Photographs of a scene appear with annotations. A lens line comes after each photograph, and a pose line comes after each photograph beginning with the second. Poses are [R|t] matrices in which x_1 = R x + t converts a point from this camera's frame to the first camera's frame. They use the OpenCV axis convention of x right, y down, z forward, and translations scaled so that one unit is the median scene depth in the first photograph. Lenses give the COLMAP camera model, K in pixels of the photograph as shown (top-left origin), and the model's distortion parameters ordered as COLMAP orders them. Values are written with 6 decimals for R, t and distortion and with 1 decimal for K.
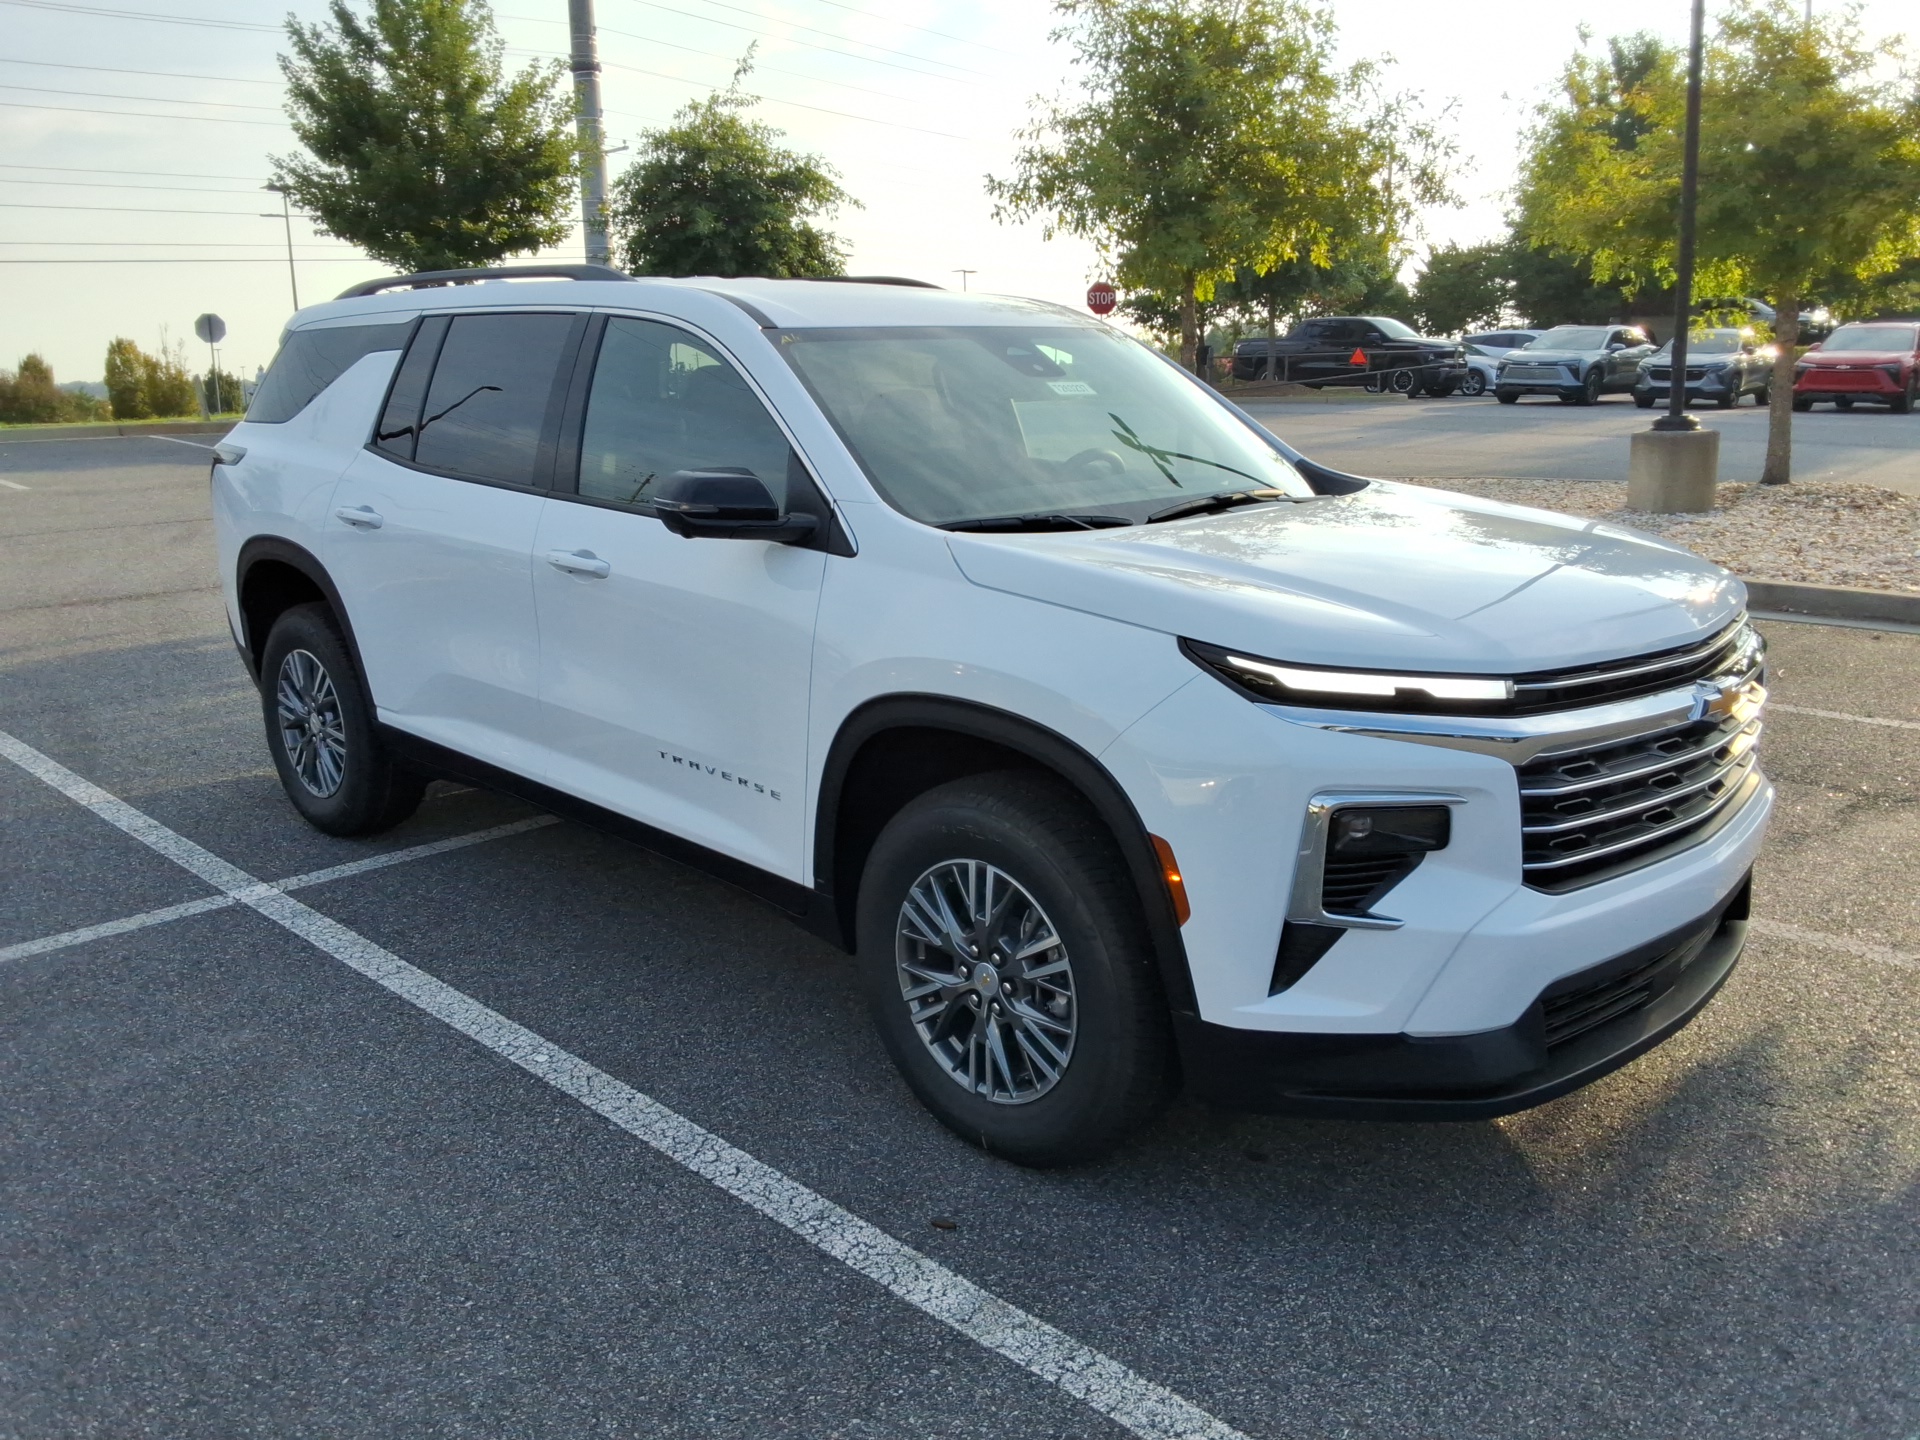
lens RADIAL K [[1537.9, 0, 960.4], [0, 1537.9, 711.1], [0, 0, 1]] dist [0.114380, -0.180997]
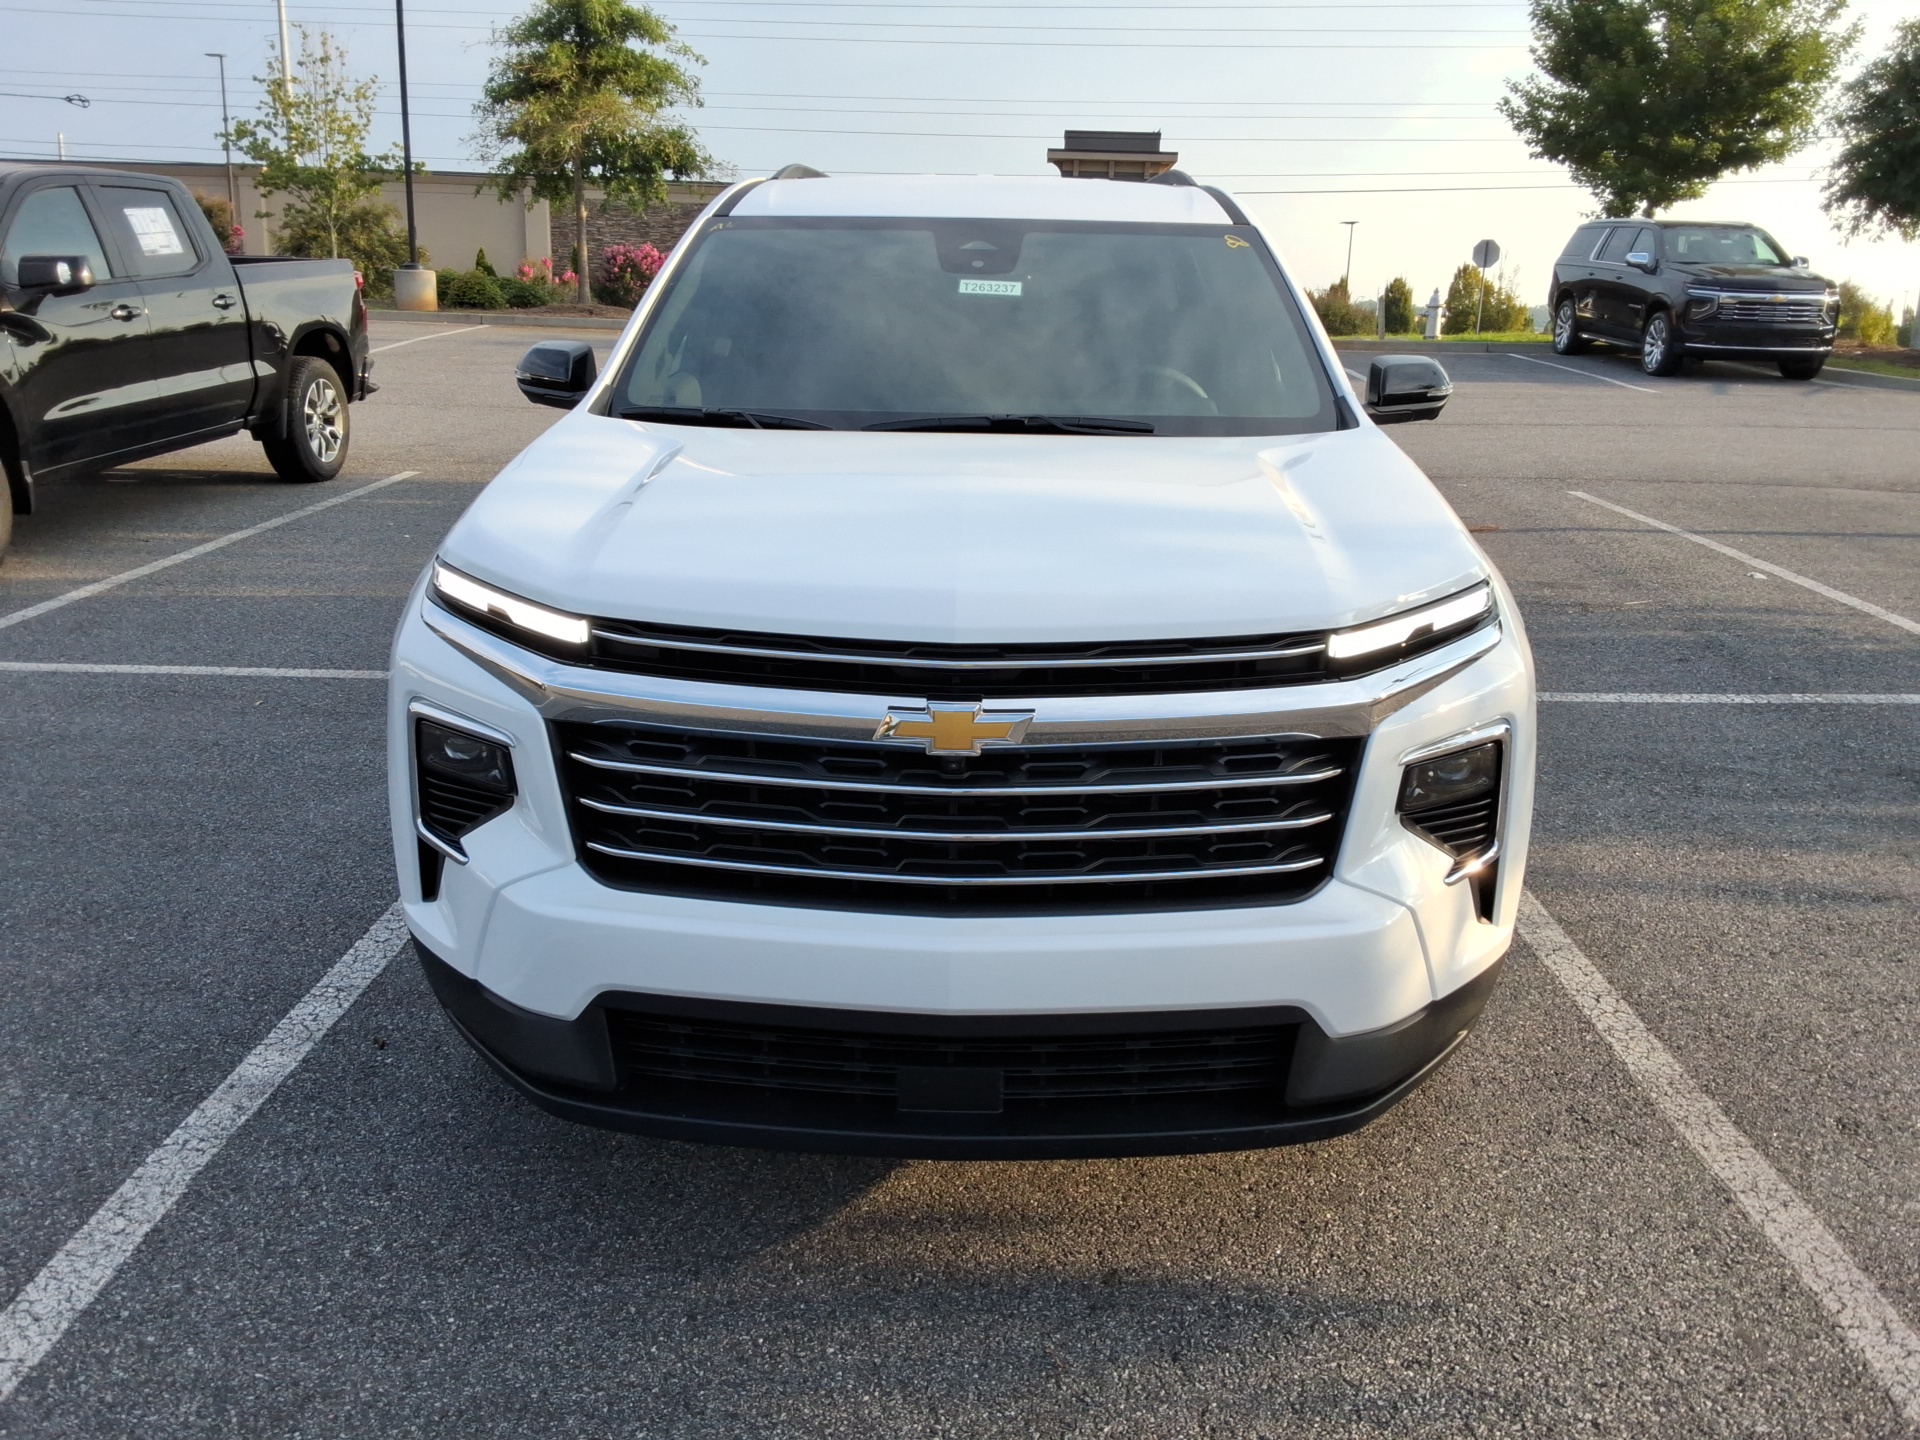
lens RADIAL K [[1537.9, 0, 967.7], [0, 1537.9, 699.0], [0, 0, 1]] dist [0.114380, -0.180997]
pose [[0.689852, 0.212166, -0.692163, 0.662269], [-0.187599, 0.975823, 0.112142, -0.068796], [0.699222, 0.052487, 0.712975, 0.328773]]
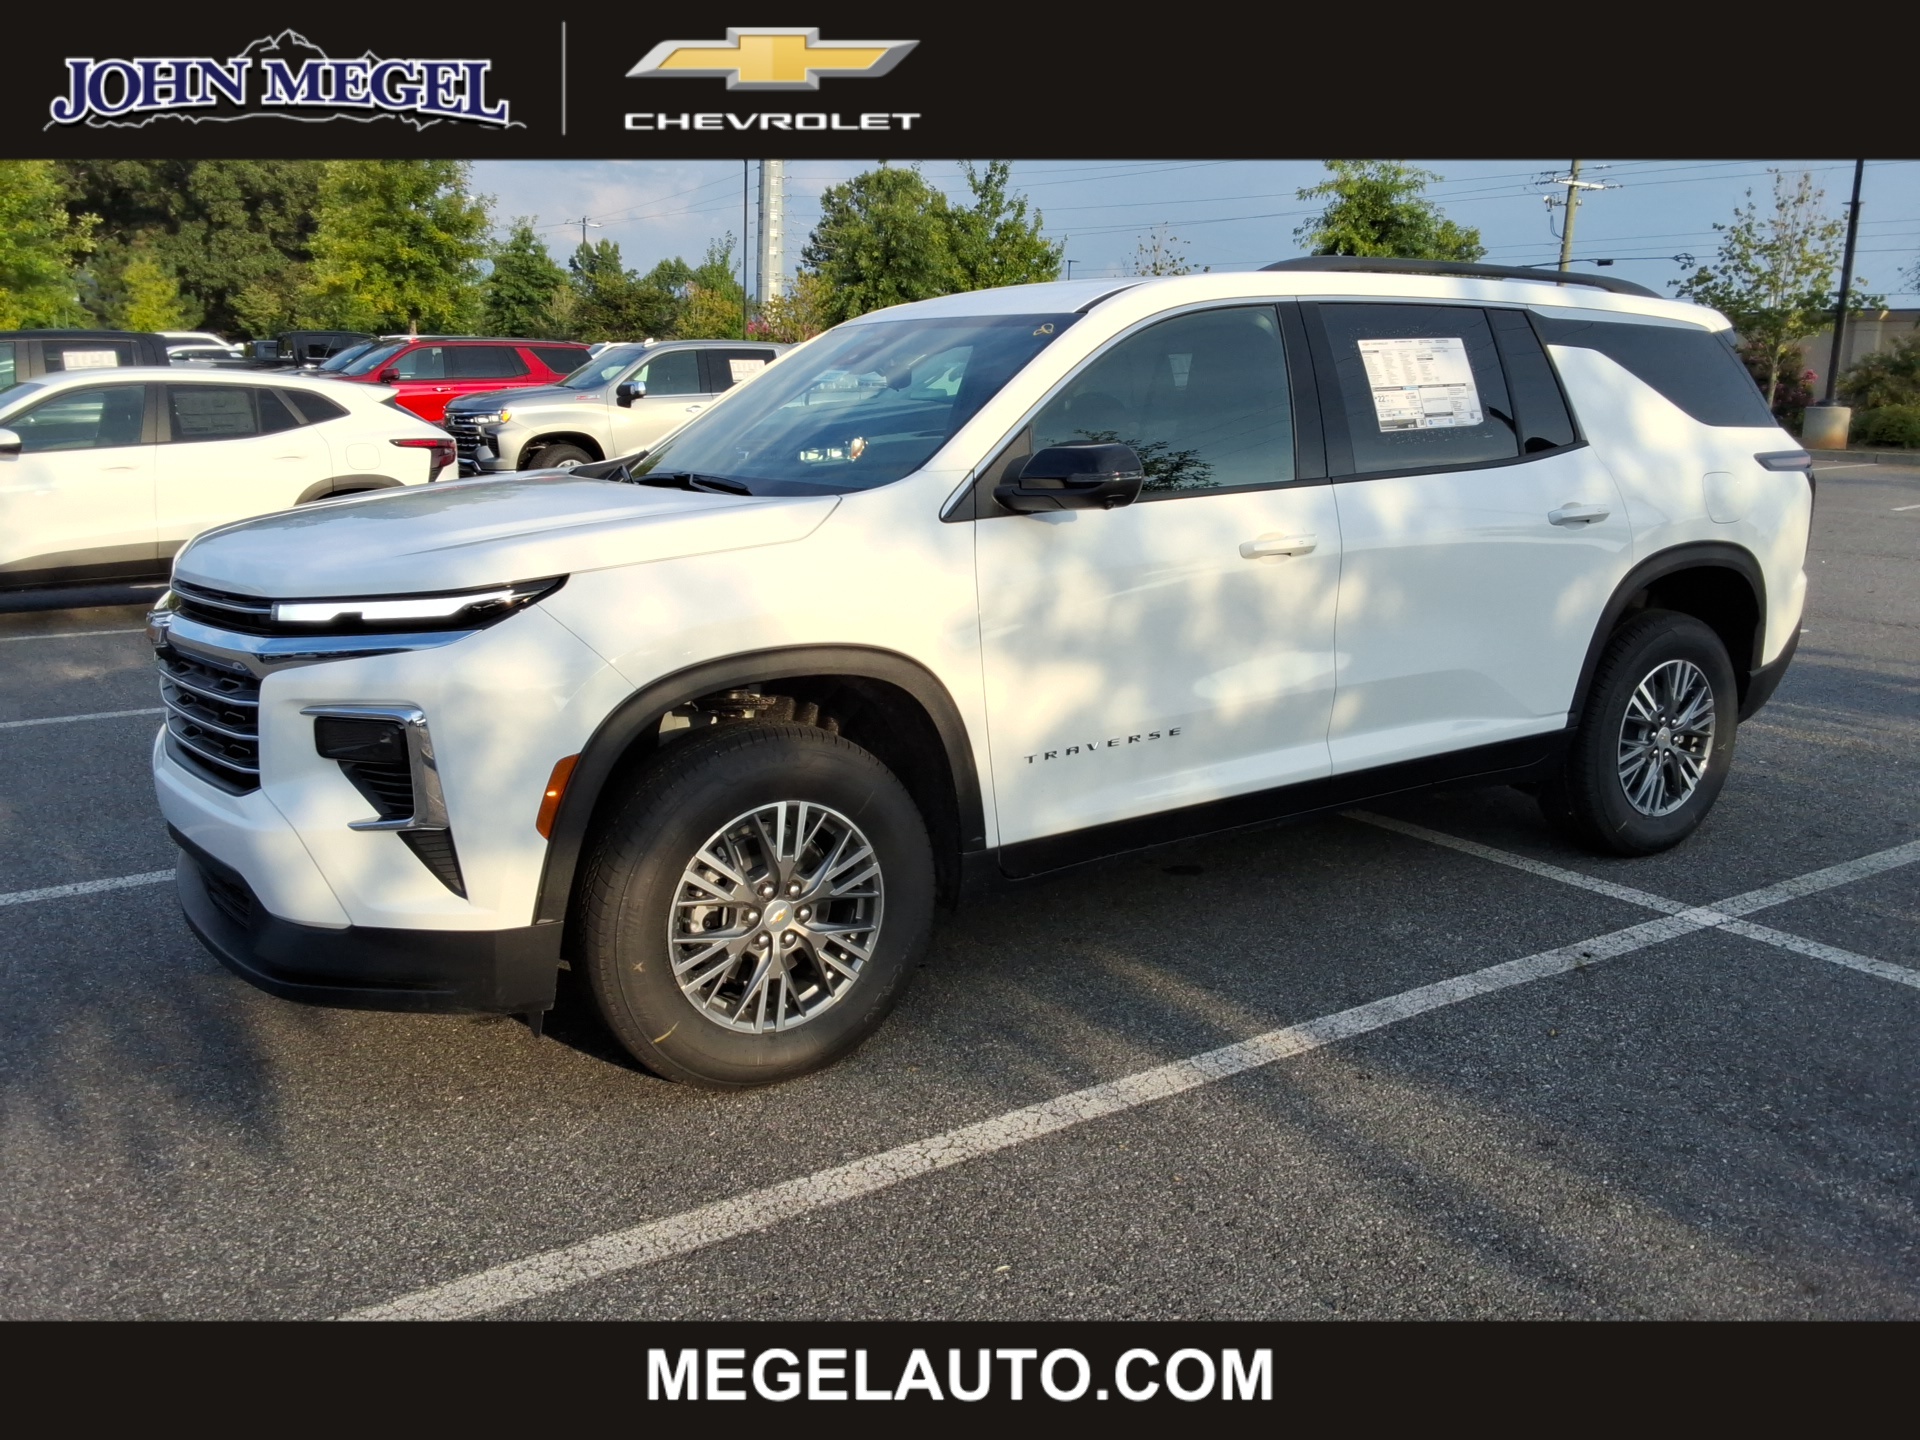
lens RADIAL K [[1537.9, 0, 986.3], [0, 1537.9, 713.1], [0, 0, 1]] dist [0.114380, -0.180997]
pose [[-0.201876, 0.203131, -0.958115, 0.991507], [-0.231582, 0.940616, 0.248216, -0.251779], [0.951638, 0.271991, -0.142846, 1.183300]]
